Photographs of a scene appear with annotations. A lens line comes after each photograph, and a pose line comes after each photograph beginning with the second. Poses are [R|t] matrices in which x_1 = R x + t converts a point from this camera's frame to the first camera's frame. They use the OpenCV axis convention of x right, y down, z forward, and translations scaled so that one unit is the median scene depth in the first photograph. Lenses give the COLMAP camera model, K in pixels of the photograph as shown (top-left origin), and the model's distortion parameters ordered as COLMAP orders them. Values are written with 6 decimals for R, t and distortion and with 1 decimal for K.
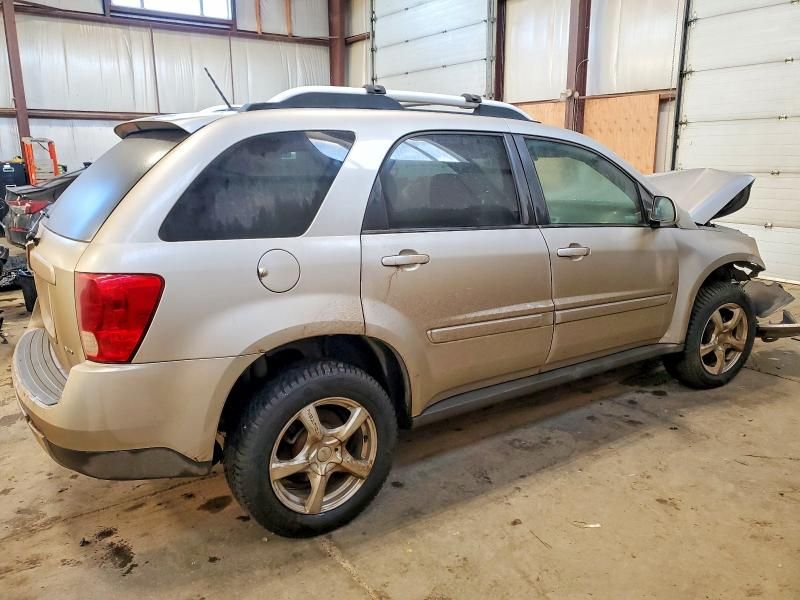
lens RADIAL K [[633.9, 0, 400.0], [0, 633.9, 300.0], [0, 0, 1]] dist [0.008668, 0.001335]
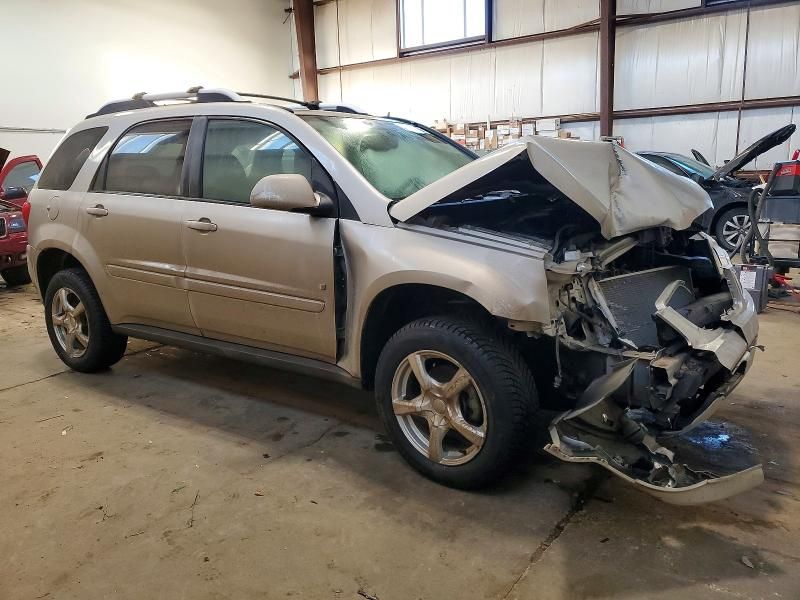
lens RADIAL K [[633.9, 0, 400.0], [0, 633.9, 300.0], [0, 0, 1]] dist [0.008668, 0.001335]
pose [[0.338054, 0.183233, -0.923117, 1.217861], [-0.182920, 0.974951, 0.126535, -0.132816], [0.923179, 0.126081, 0.363103, 0.835818]]
